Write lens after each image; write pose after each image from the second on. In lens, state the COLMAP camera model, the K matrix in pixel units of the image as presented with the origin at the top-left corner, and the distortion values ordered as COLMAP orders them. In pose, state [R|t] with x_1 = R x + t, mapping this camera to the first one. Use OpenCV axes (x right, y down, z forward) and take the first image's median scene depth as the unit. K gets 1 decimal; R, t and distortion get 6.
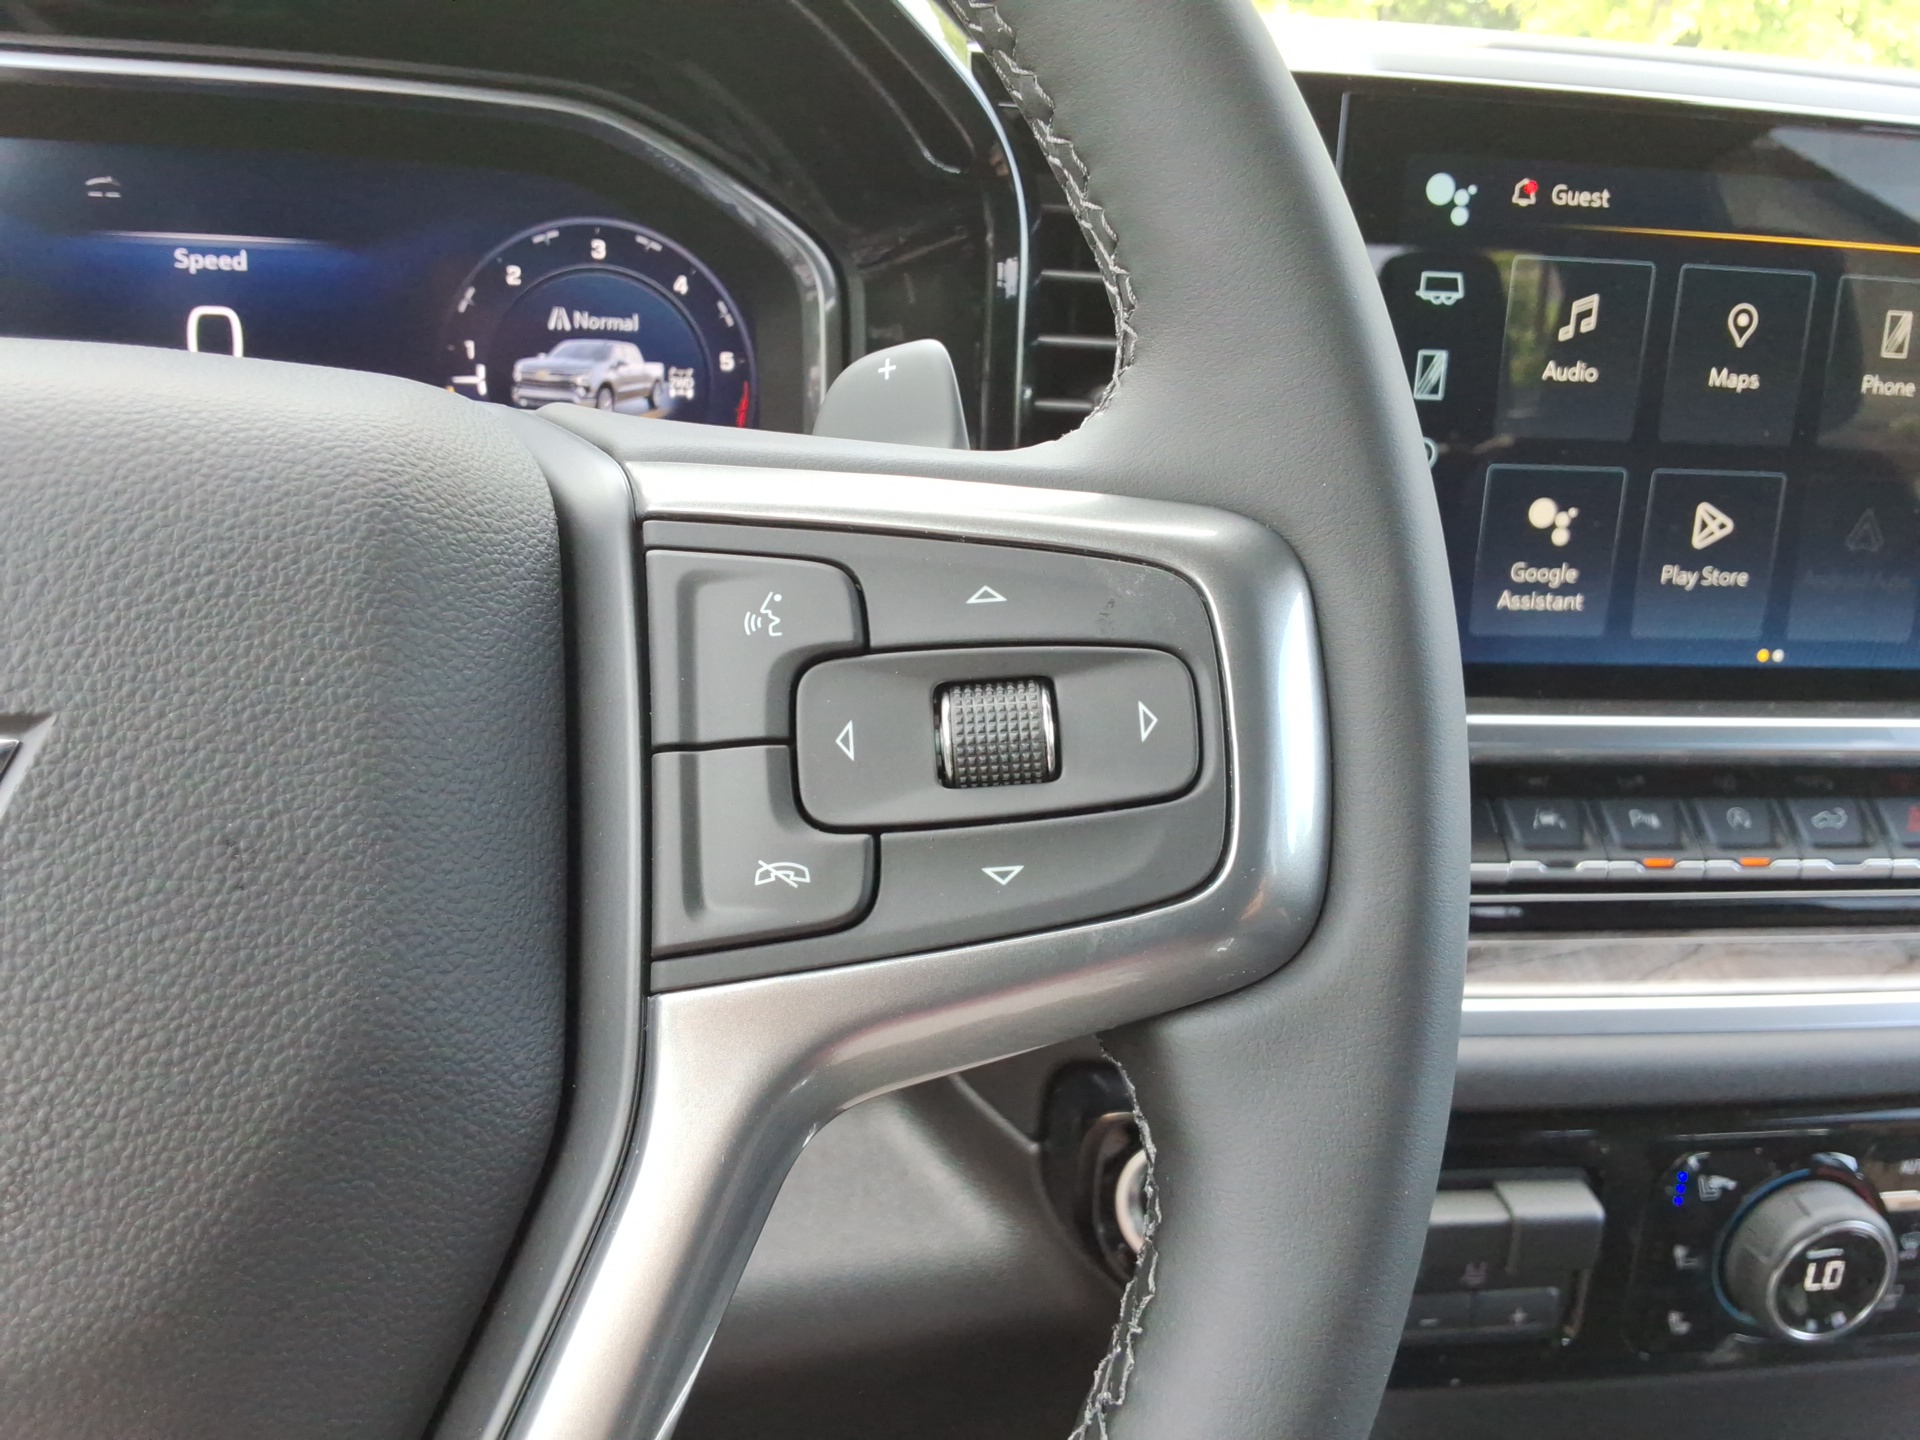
lens RADIAL K [[1588.8, 0, 972.9], [0, 1588.8, 697.2], [0, 0, 1]] dist [0.133836, -0.250816]
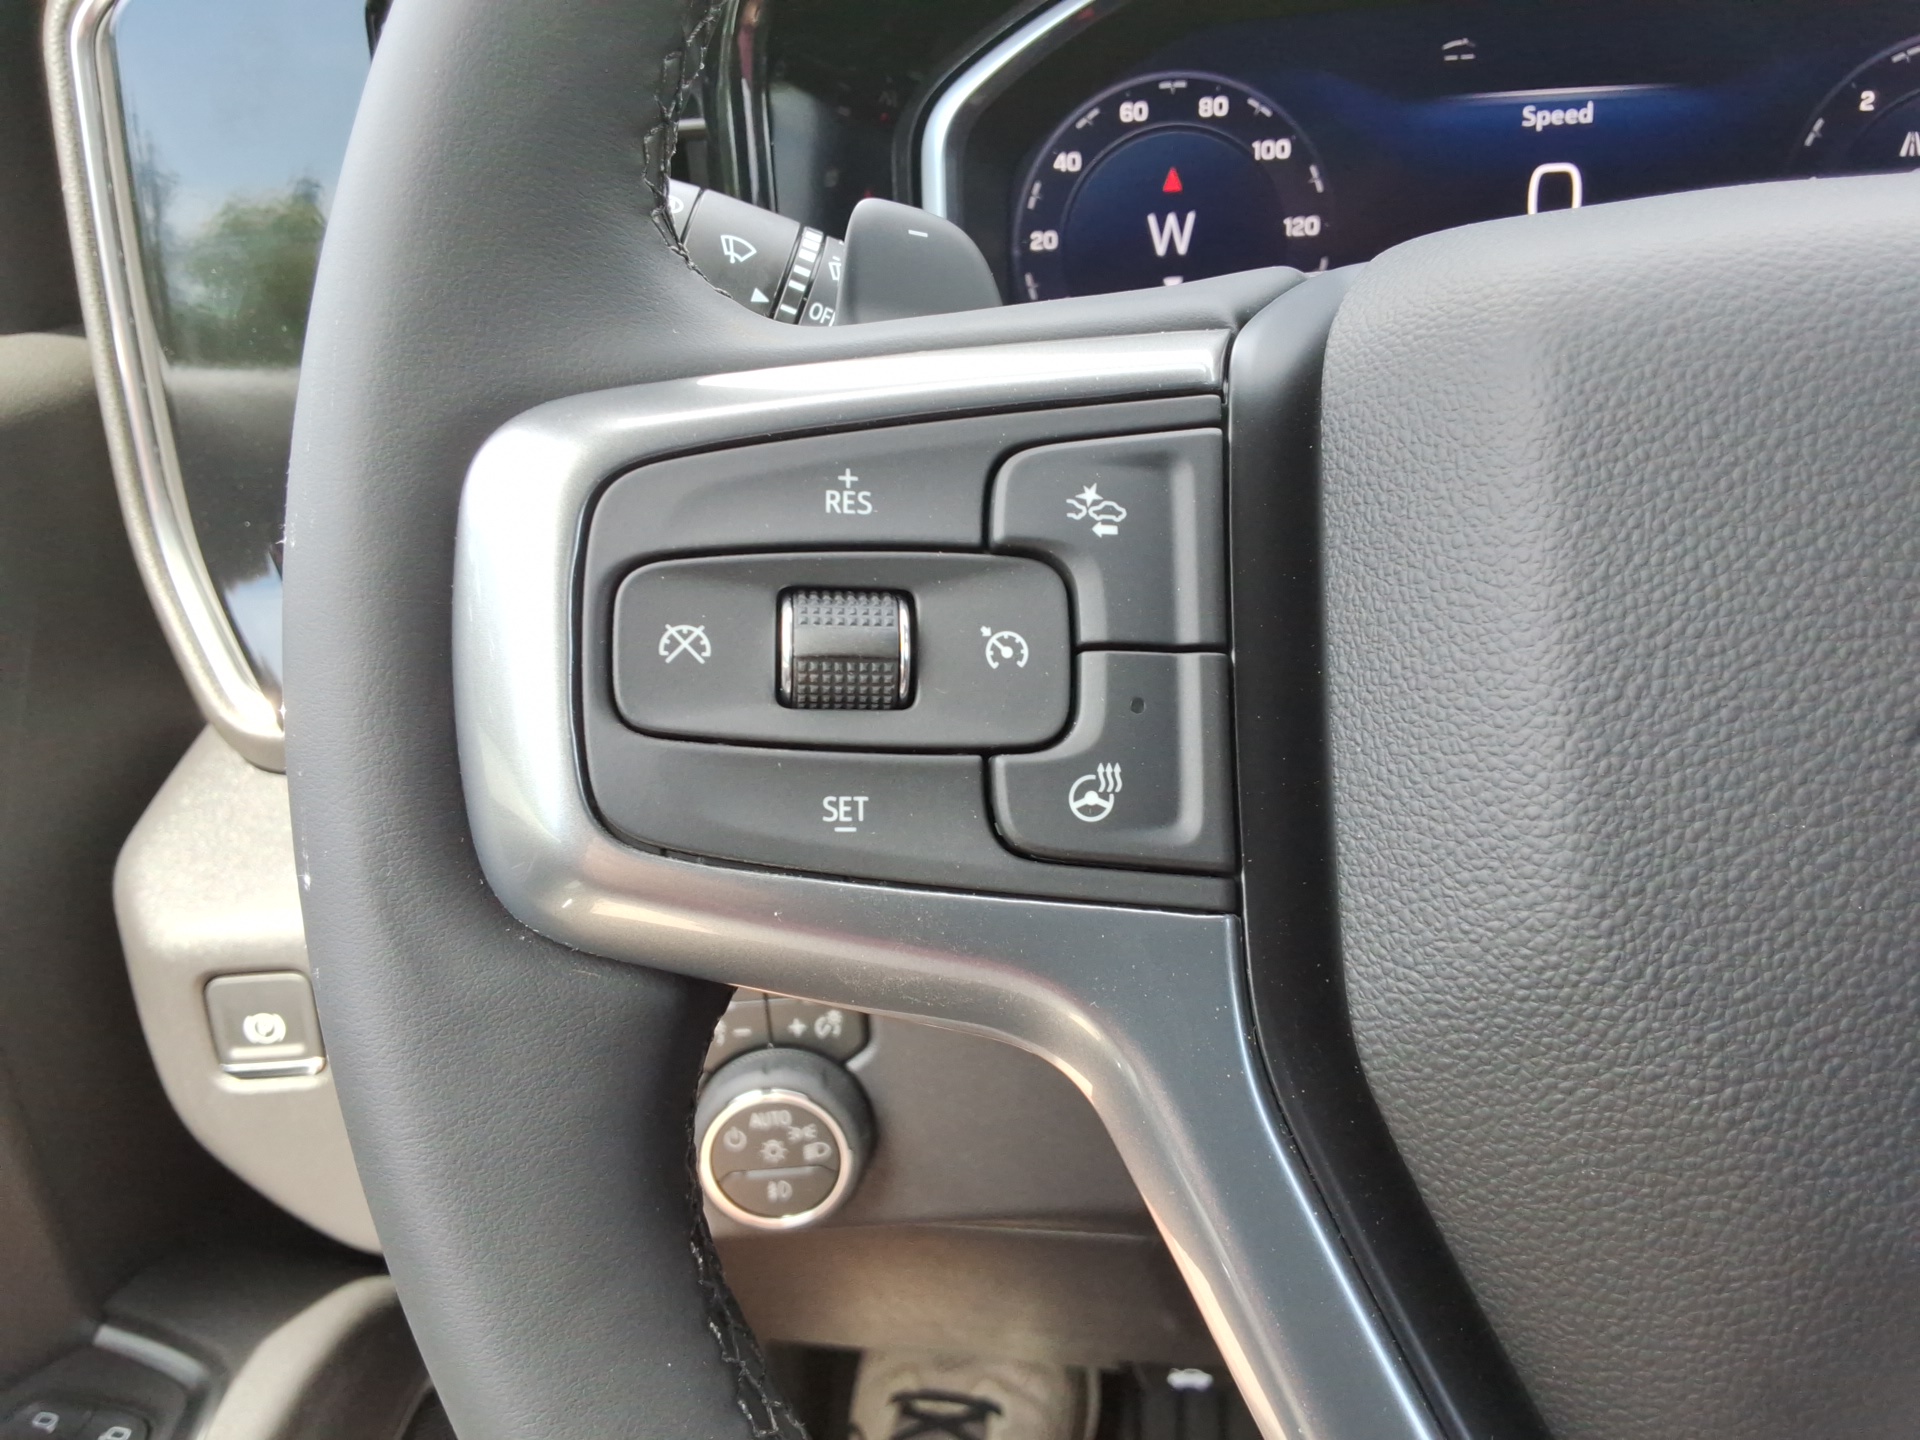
lens RADIAL K [[1588.8, 0, 972.9], [0, 1588.8, 697.2], [0, 0, 1]] dist [0.133836, -0.250816]
pose [[0.914885, 0.035444, -0.402157, -0.387901], [-0.003349, 0.996771, 0.080230, 0.005462], [0.403702, -0.072054, 0.912049, -0.068760]]
